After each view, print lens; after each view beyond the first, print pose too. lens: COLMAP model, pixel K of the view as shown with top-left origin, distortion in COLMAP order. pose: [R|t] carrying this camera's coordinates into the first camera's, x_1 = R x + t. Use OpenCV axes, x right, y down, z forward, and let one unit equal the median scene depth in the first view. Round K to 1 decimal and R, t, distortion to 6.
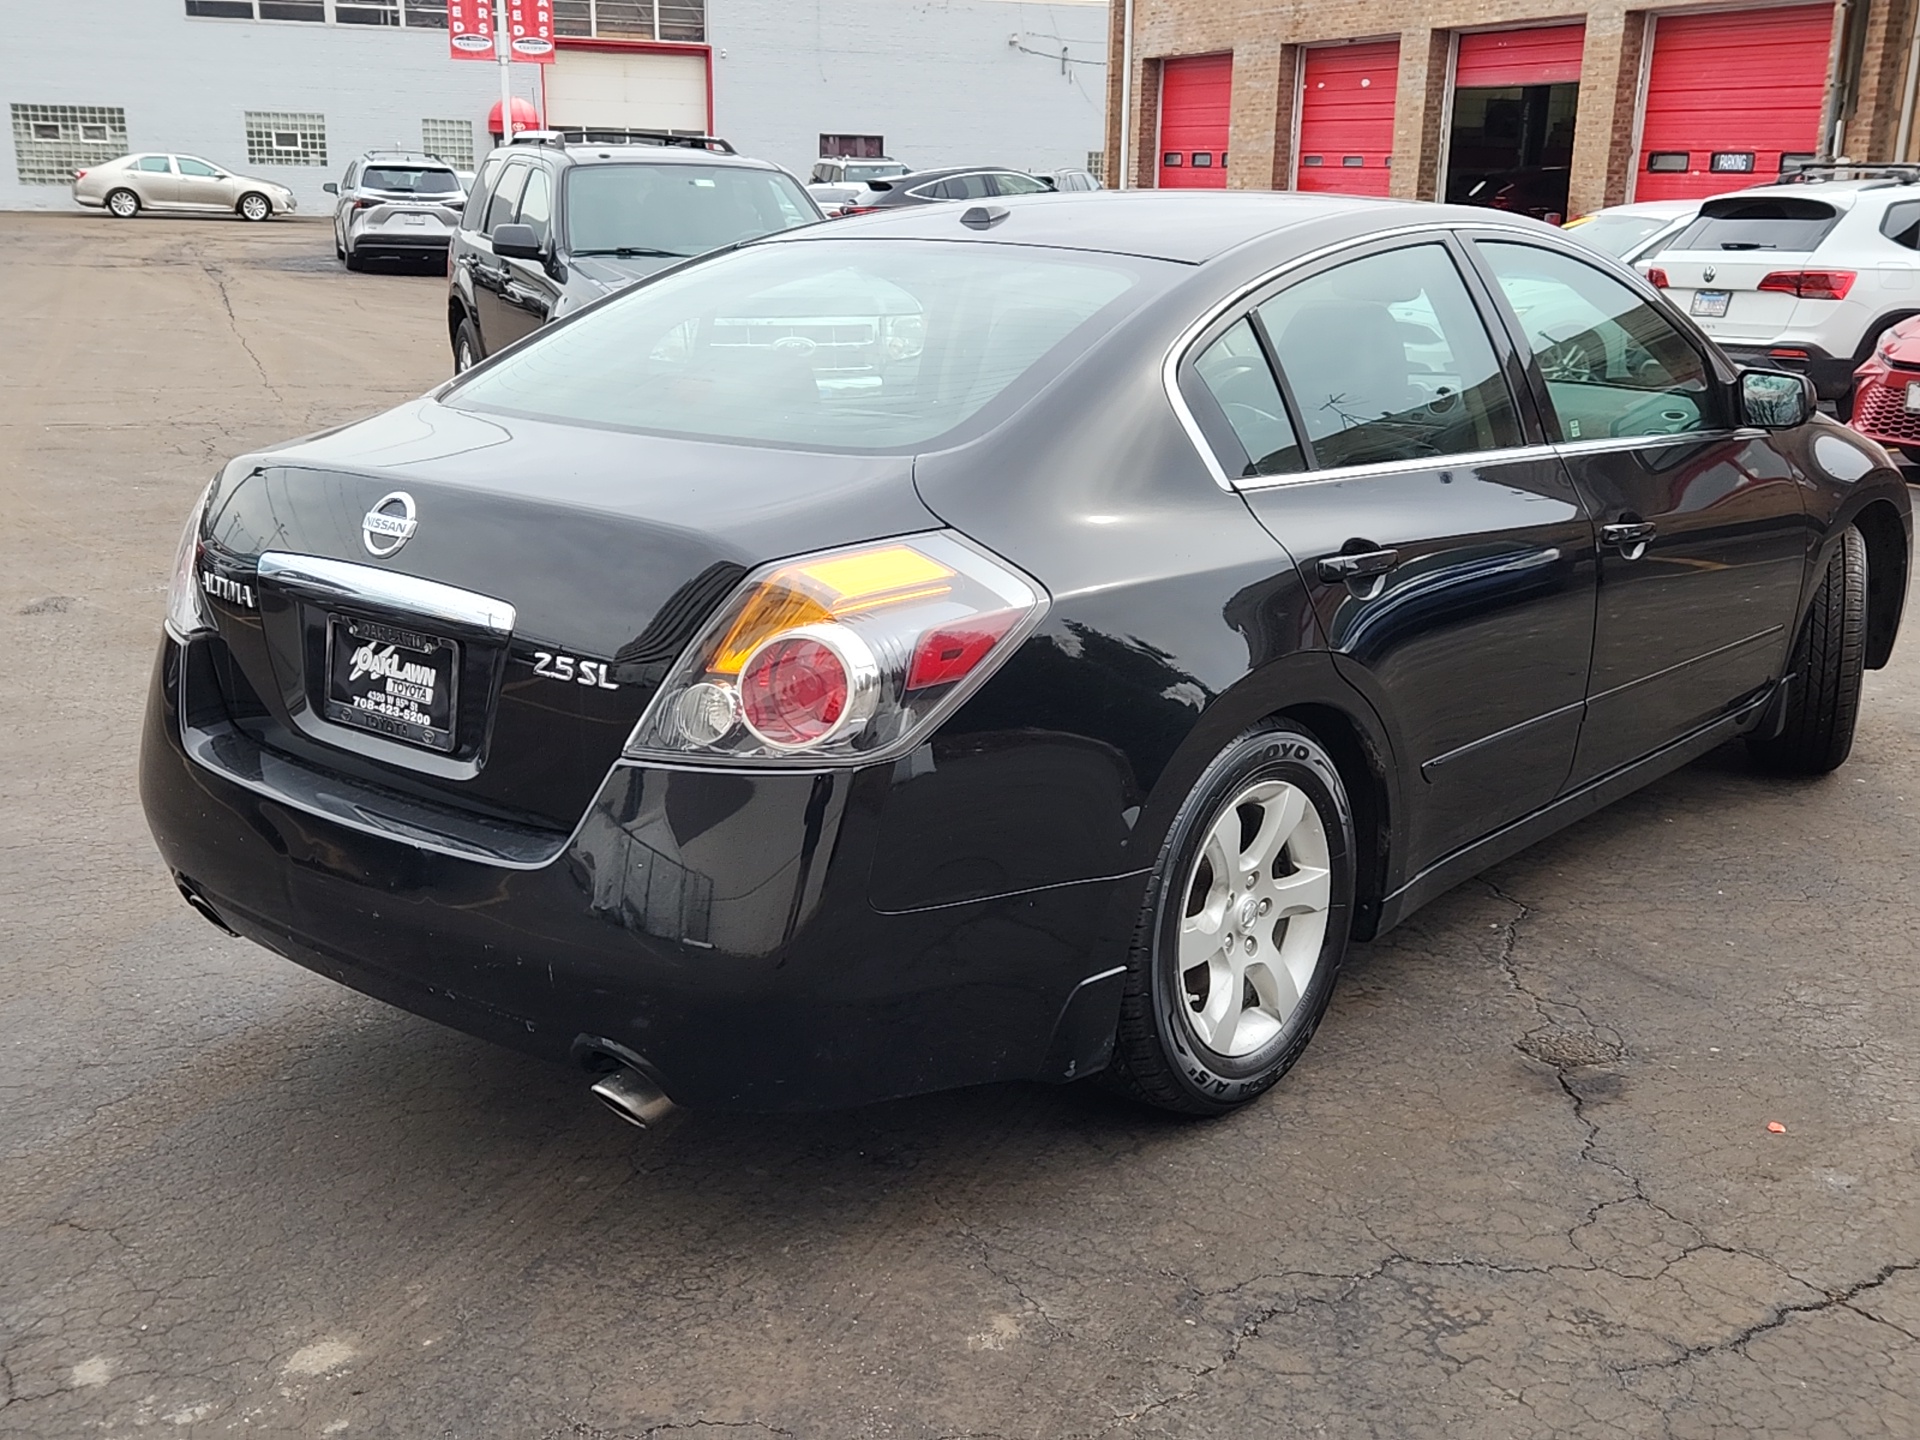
lens RADIAL K [[2053.3, 0, 985.9], [0, 2053.3, 723.7], [0, 0, 1]] dist [0.069756, -0.032170]
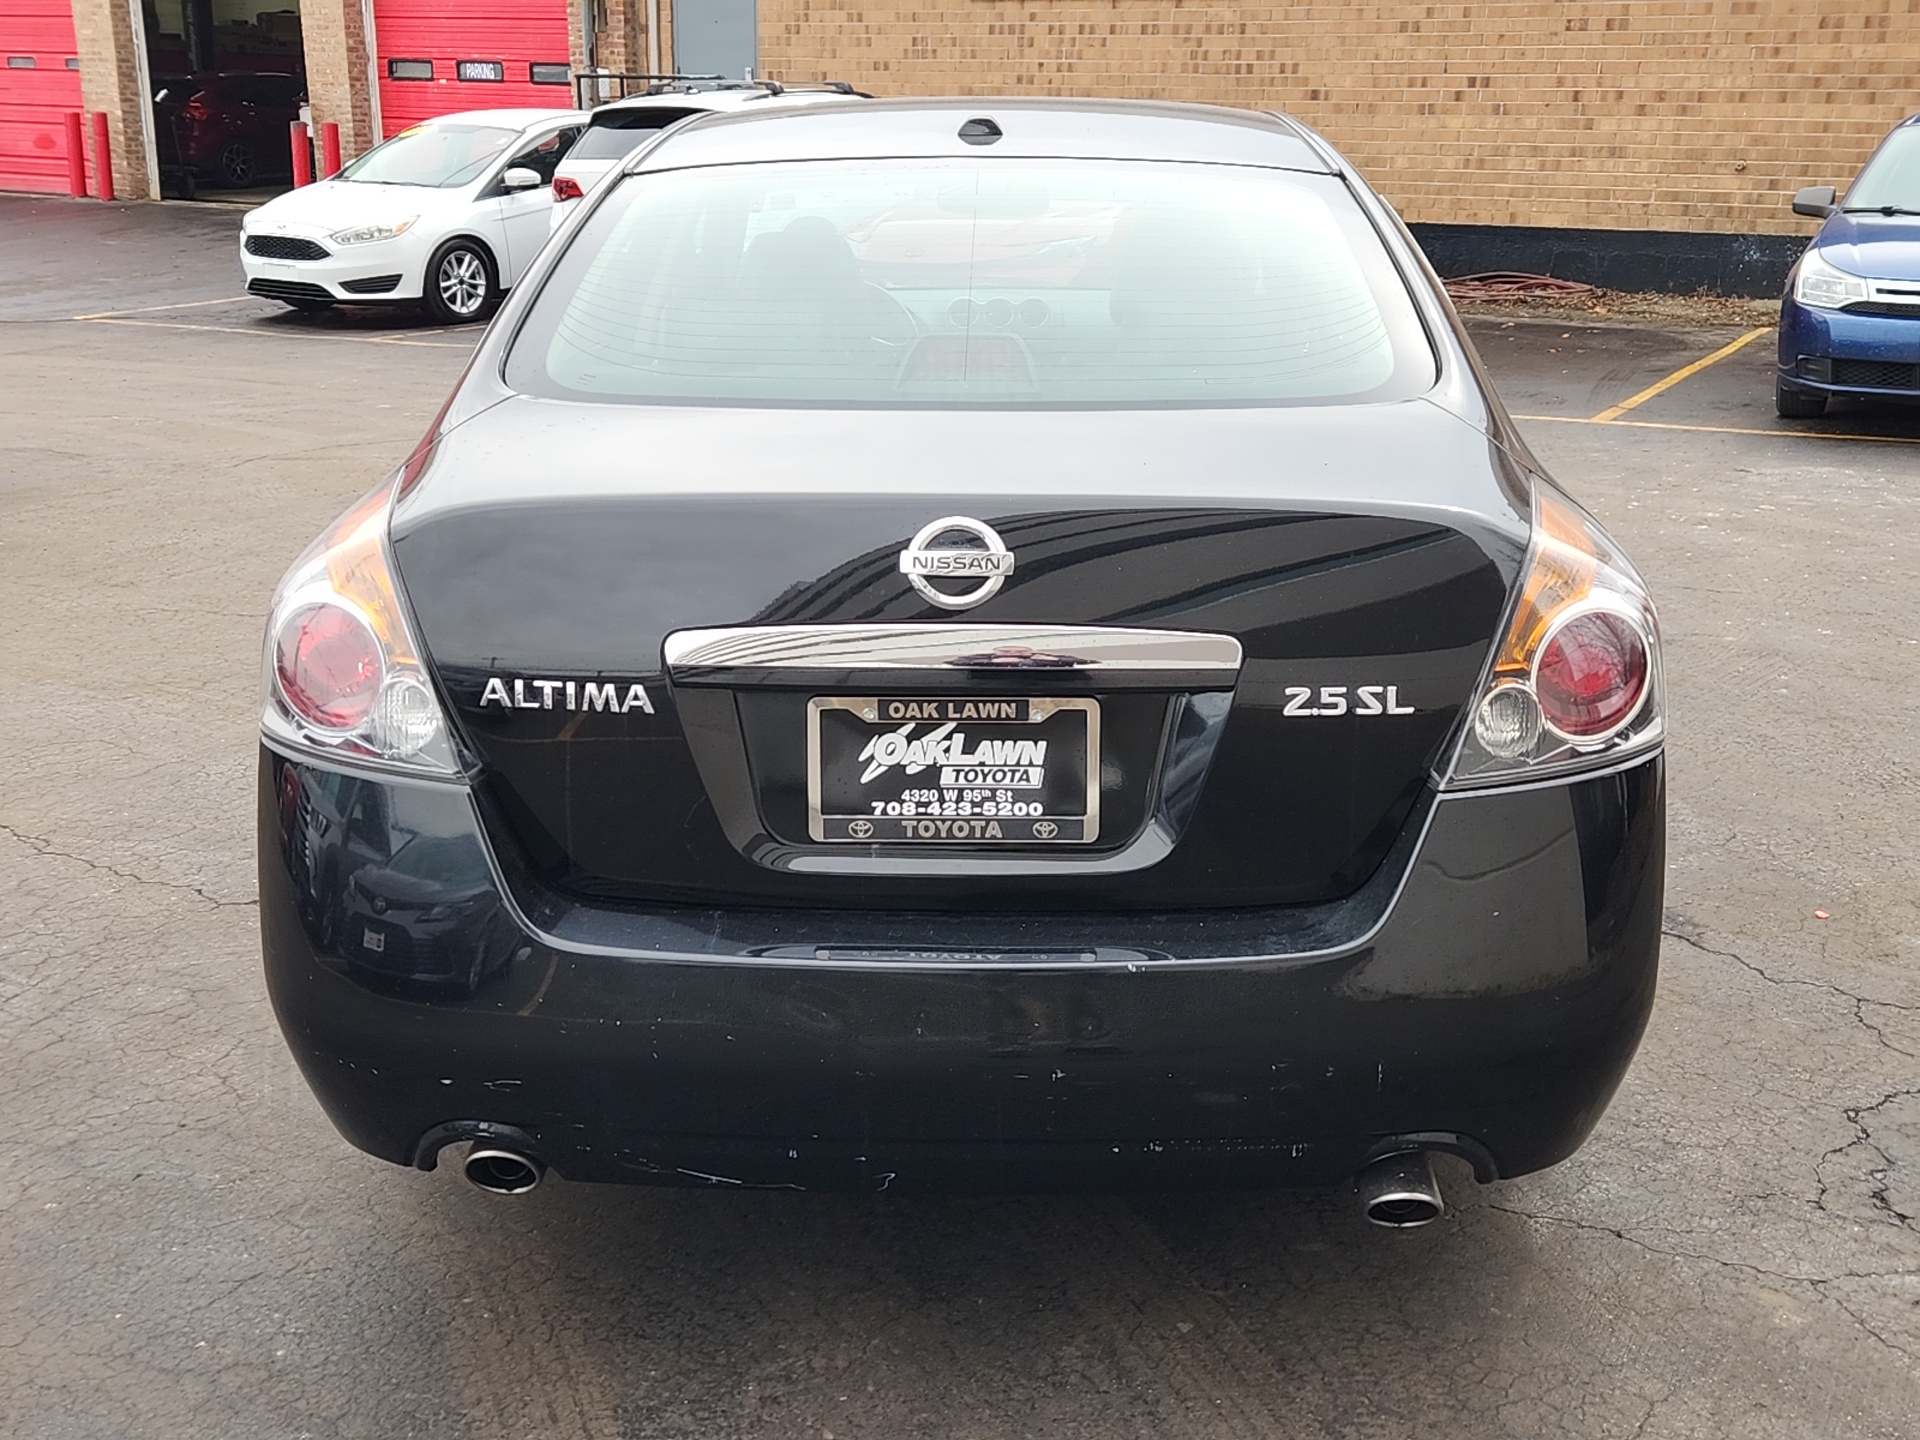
lens RADIAL K [[2053.3, 0, 985.9], [0, 2053.3, 723.7], [0, 0, 1]] dist [0.069756, -0.032170]
pose [[0.786050, -0.188002, 0.588881, -0.556230], [0.164023, 0.981916, 0.094539, -0.082303], [-0.596005, 0.022278, 0.802672, 0.308521]]
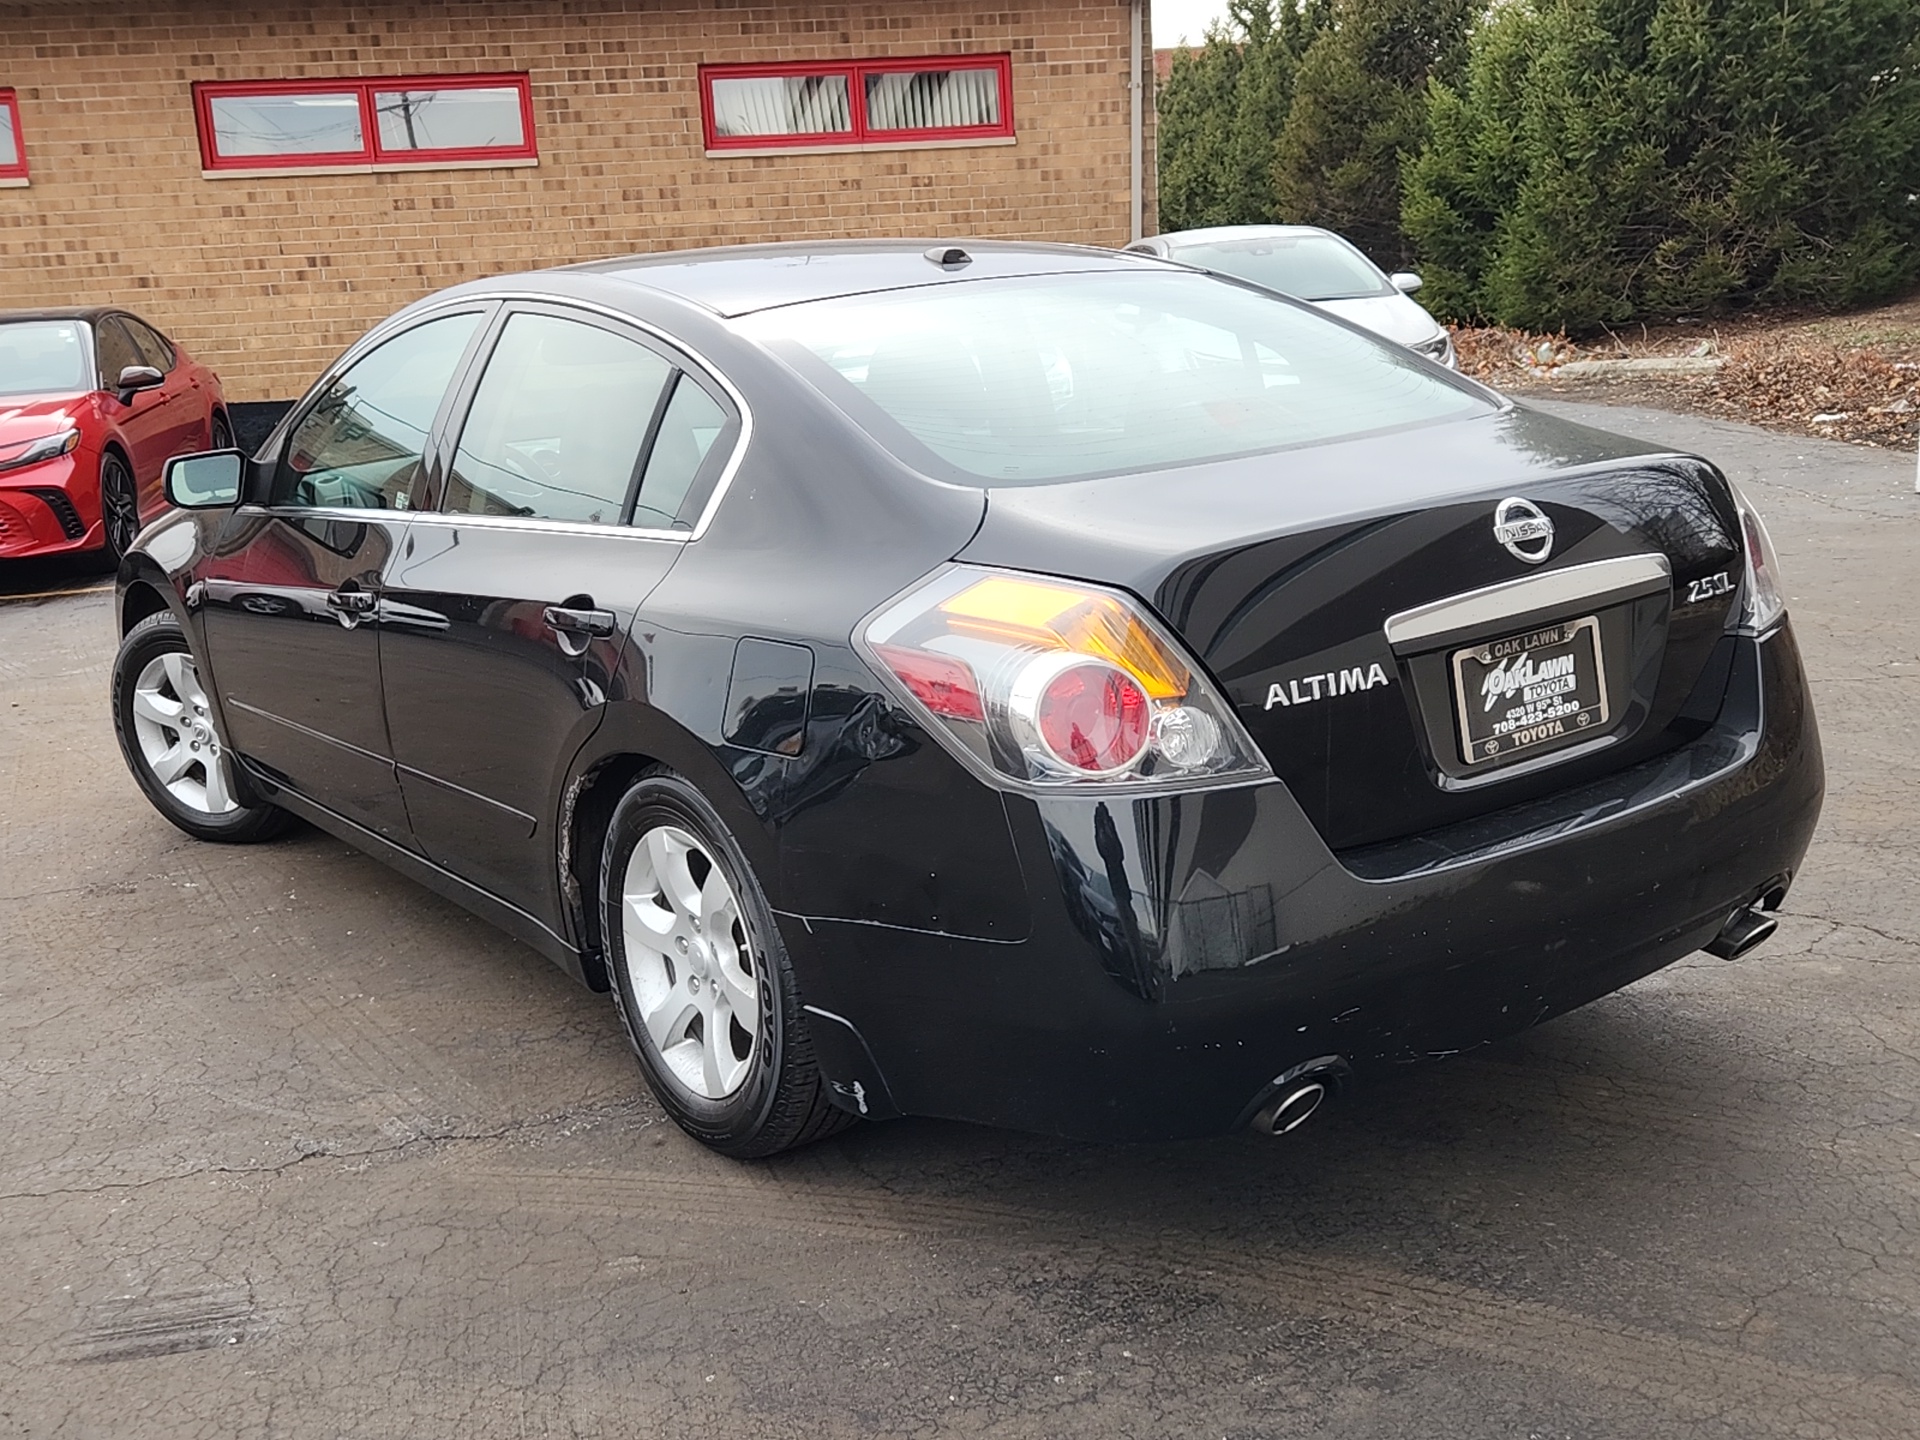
lens RADIAL K [[2053.3, 0, 985.9], [0, 2053.3, 723.7], [0, 0, 1]] dist [0.069756, -0.032170]
pose [[0.233691, -0.250309, 0.939539, -0.996497], [0.315026, 0.933663, 0.170387, -0.198528], [-0.919862, 0.256162, 0.297042, 0.741541]]
